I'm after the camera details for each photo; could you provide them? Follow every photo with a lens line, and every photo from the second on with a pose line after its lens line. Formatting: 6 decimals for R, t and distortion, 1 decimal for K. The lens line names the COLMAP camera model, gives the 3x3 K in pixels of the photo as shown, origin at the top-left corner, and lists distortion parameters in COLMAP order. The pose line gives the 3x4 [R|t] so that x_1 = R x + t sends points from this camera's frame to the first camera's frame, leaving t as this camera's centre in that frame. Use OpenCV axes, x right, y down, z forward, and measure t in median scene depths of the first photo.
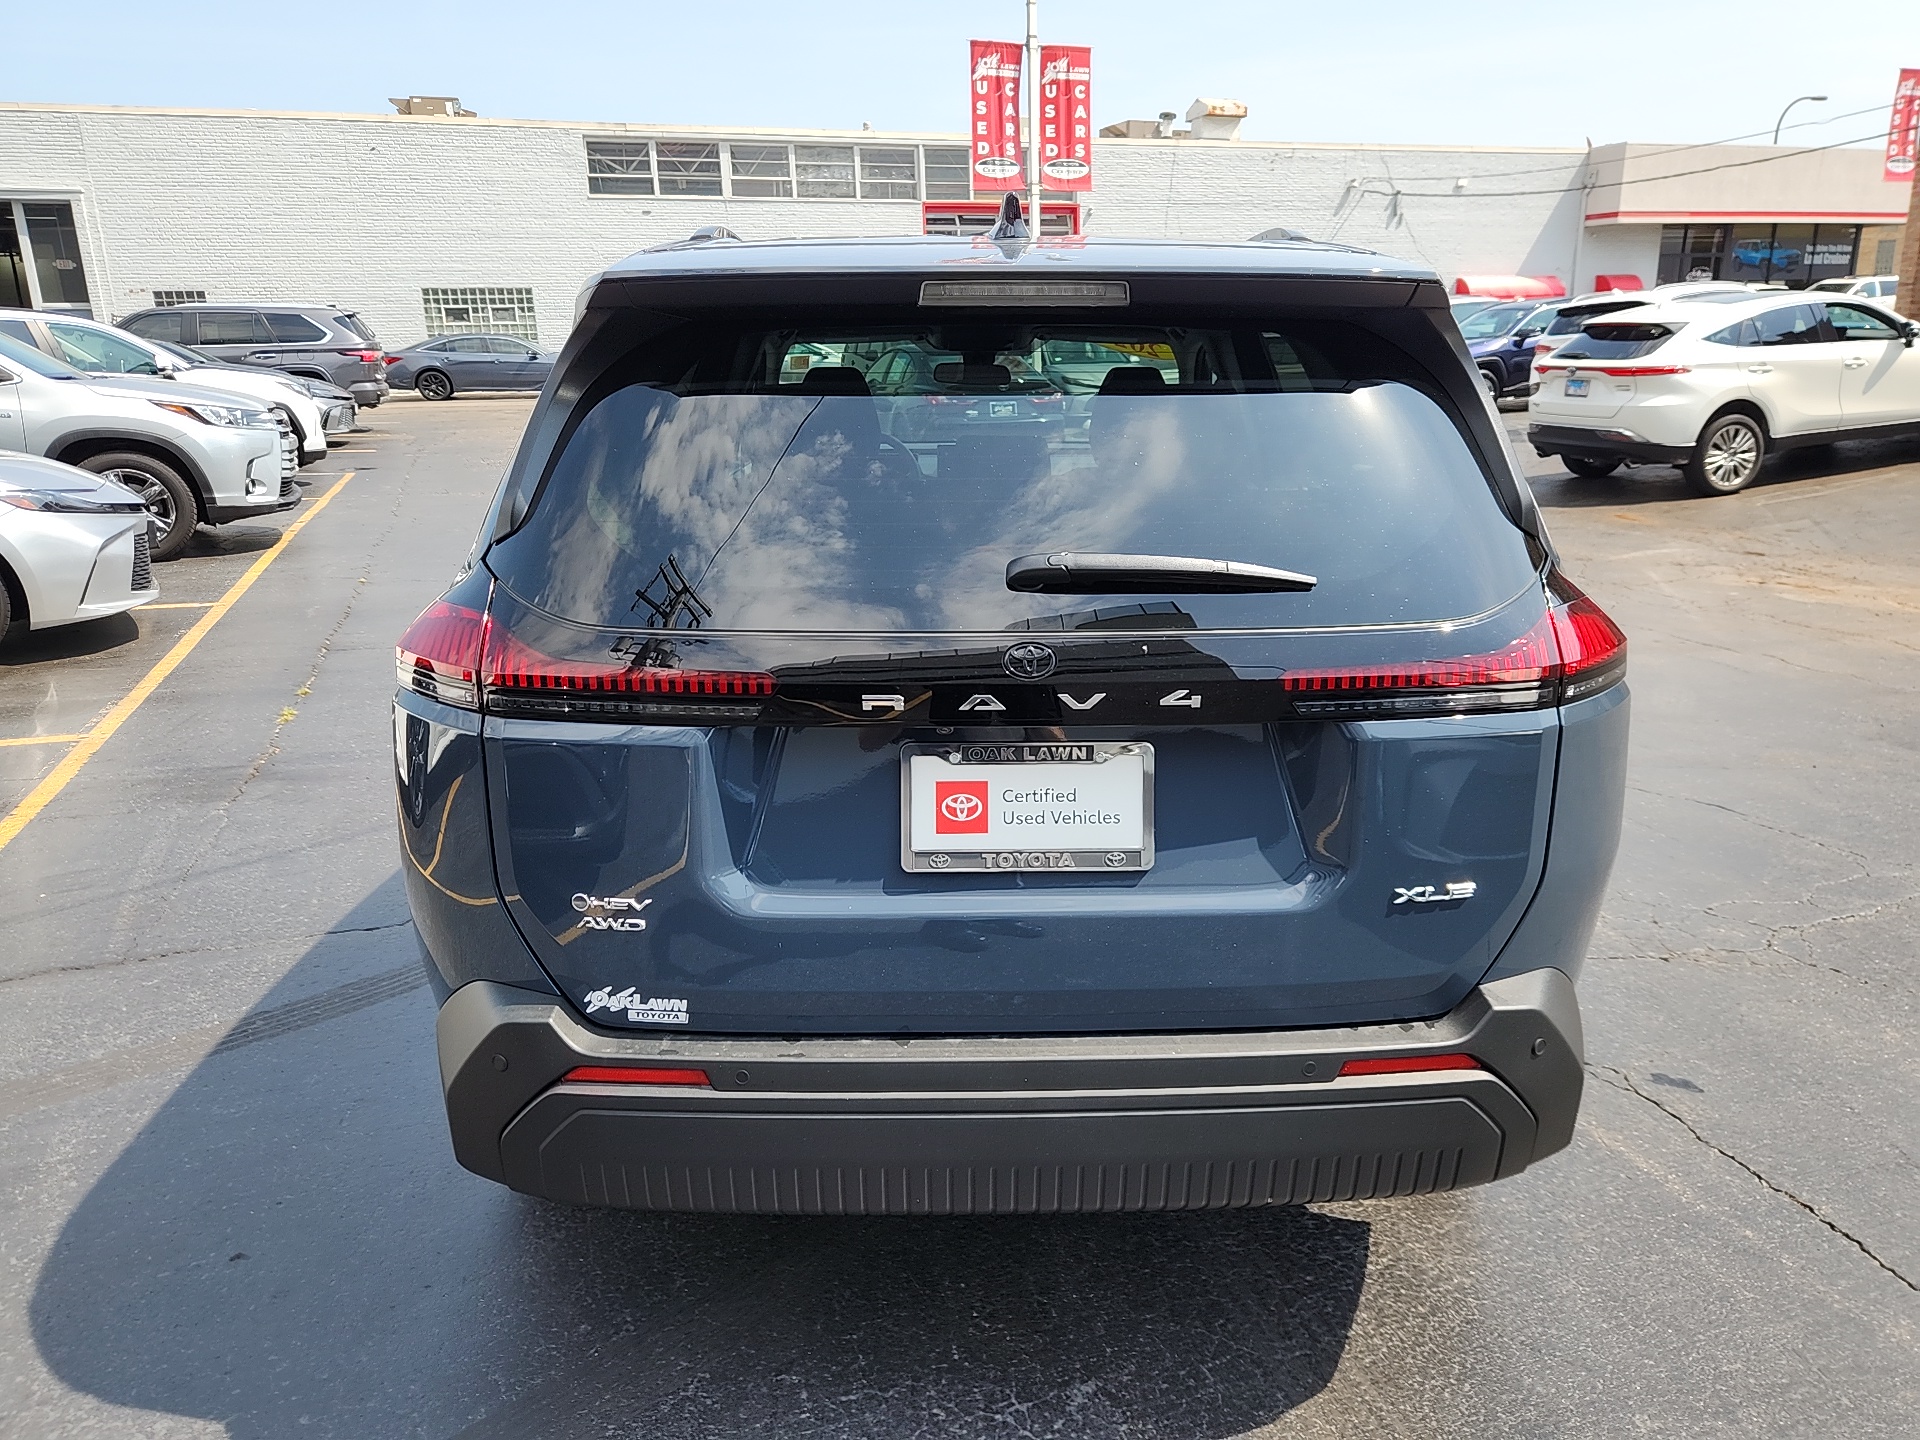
lens RADIAL K [[1332.1, 0, 972.4], [0, 1332.1, 696.1], [0, 0, 1]] dist [0.055453, -0.056607]
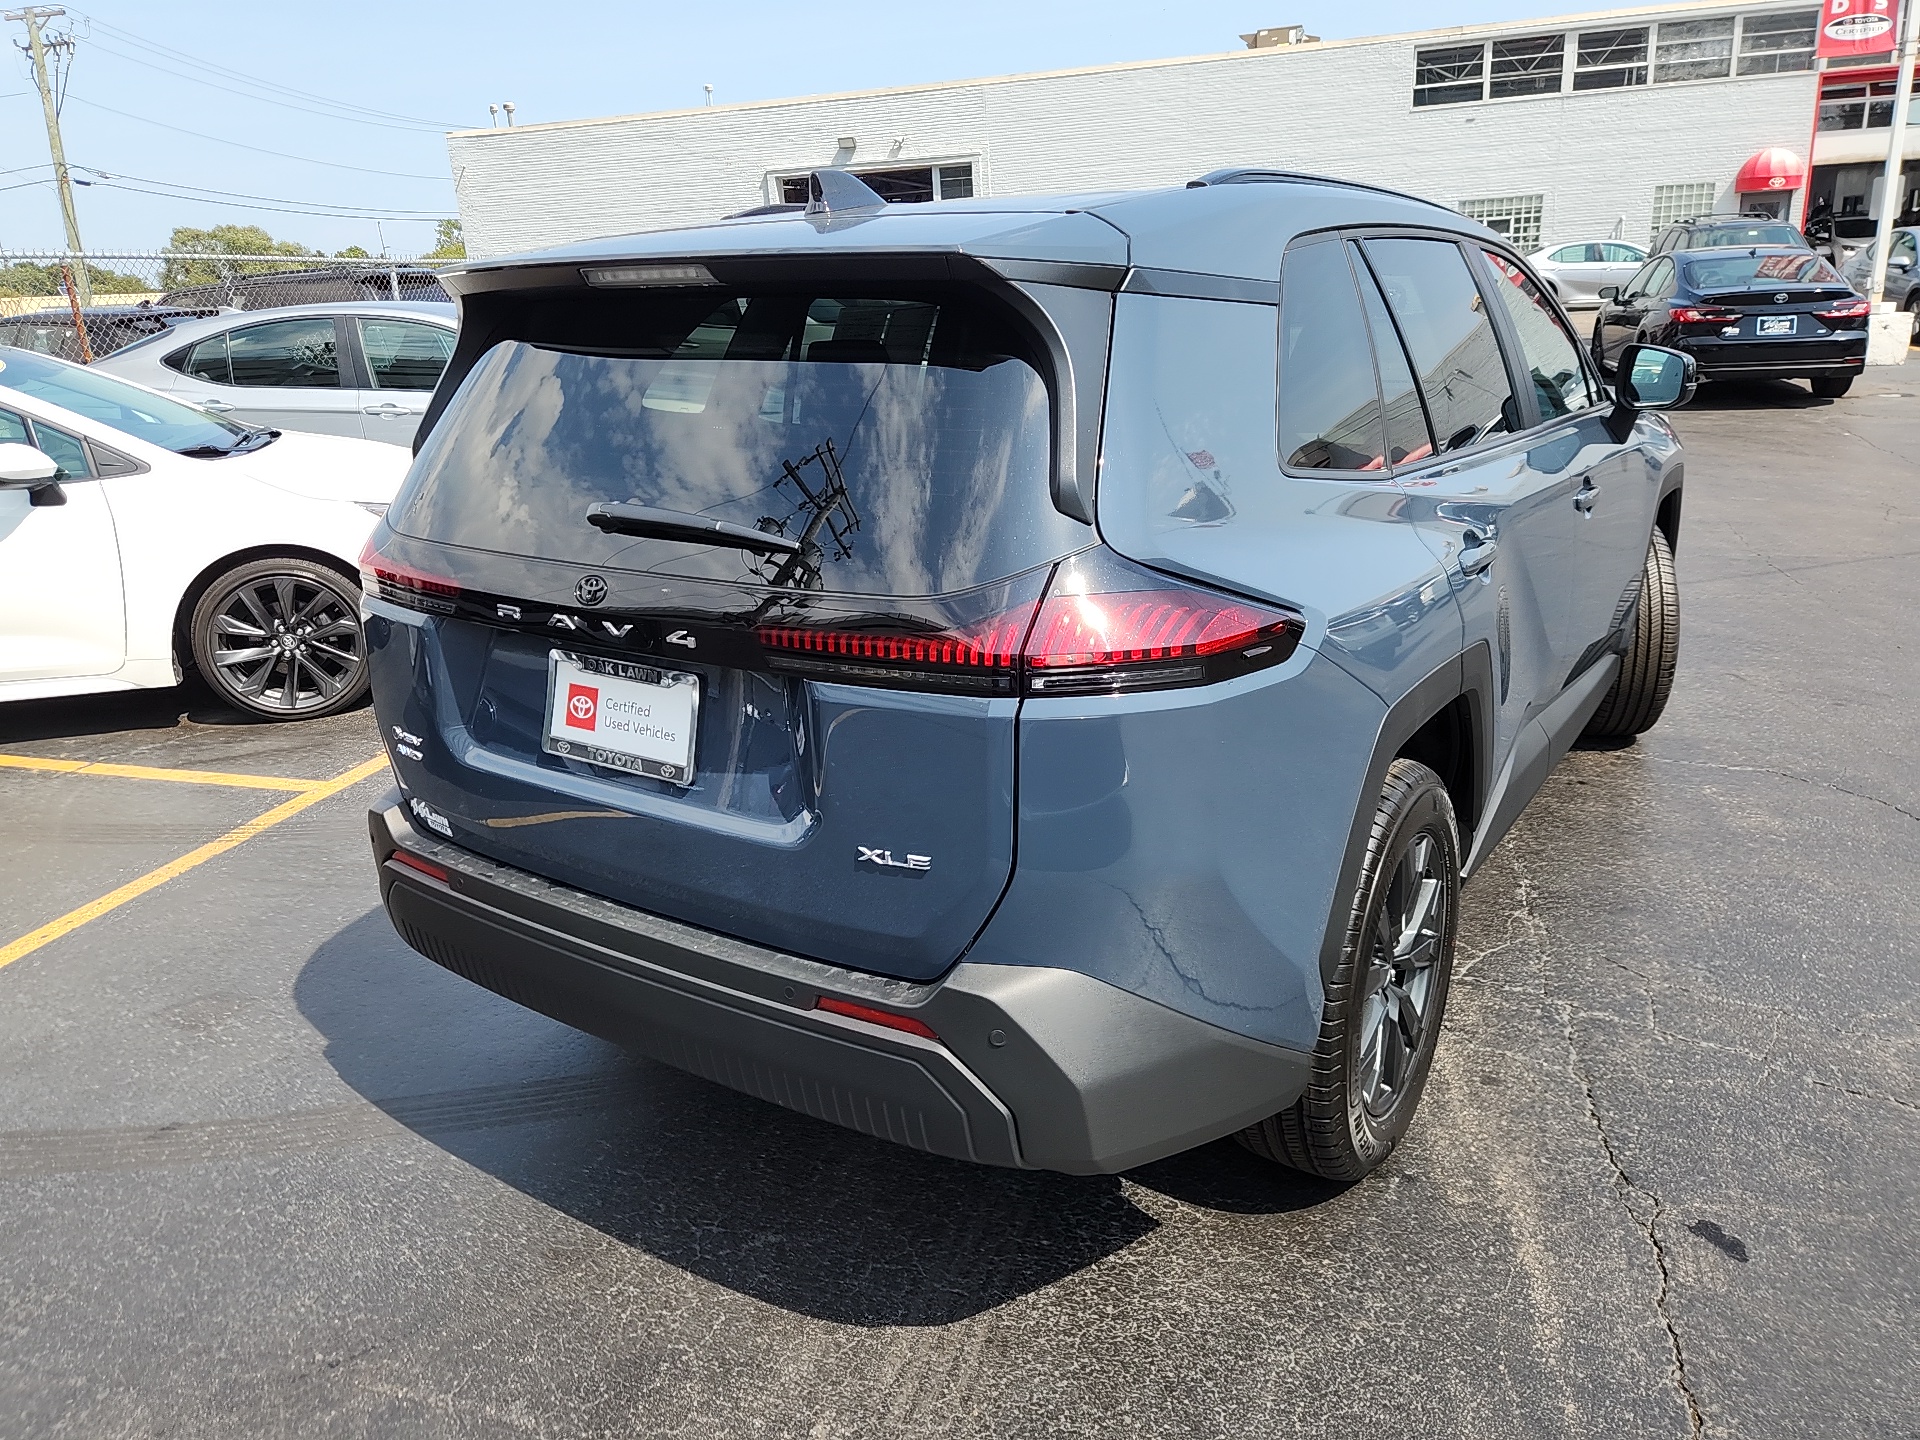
lens RADIAL K [[1332.1, 0, 972.4], [0, 1332.1, 696.1], [0, 0, 1]] dist [0.055453, -0.056607]
pose [[0.810564, 0.144669, -0.567501, 0.087156], [-0.112385, 0.989424, 0.091706, -0.007017], [0.574766, -0.010555, 0.818250, 0.018503]]
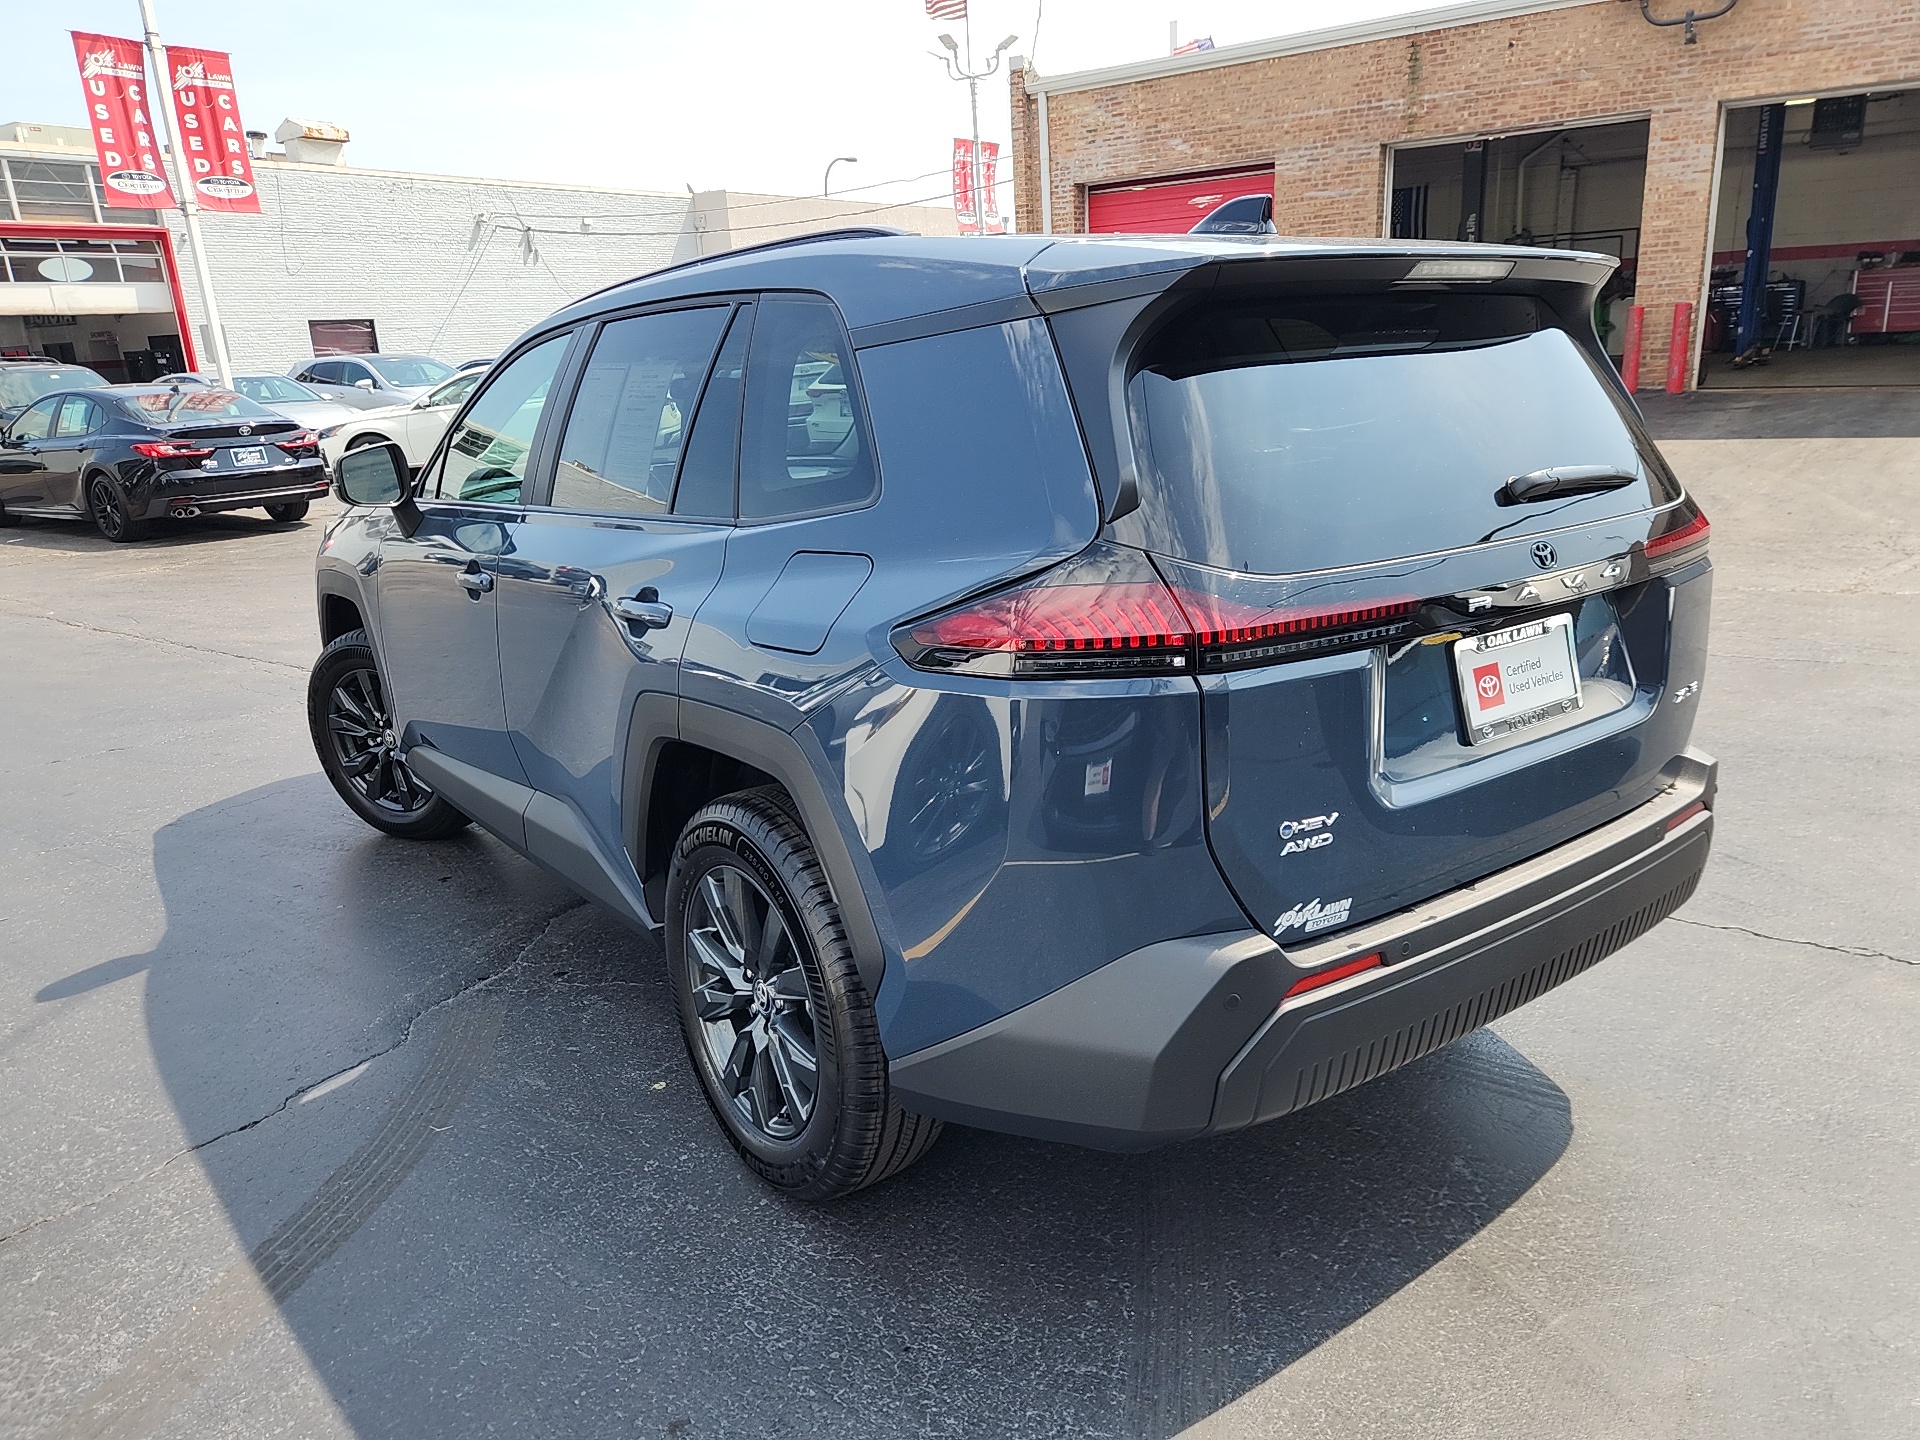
lens RADIAL K [[1333.8, 0, 960.0], [0, 1333.8, 720.0], [0, 0, 1]] dist [0.060772, -0.058124]
pose [[0.809840, -0.179252, 0.558594, -0.099530], [0.185189, 0.981602, 0.046511, -0.003130], [-0.556654, 0.065779, 0.828136, 0.021591]]
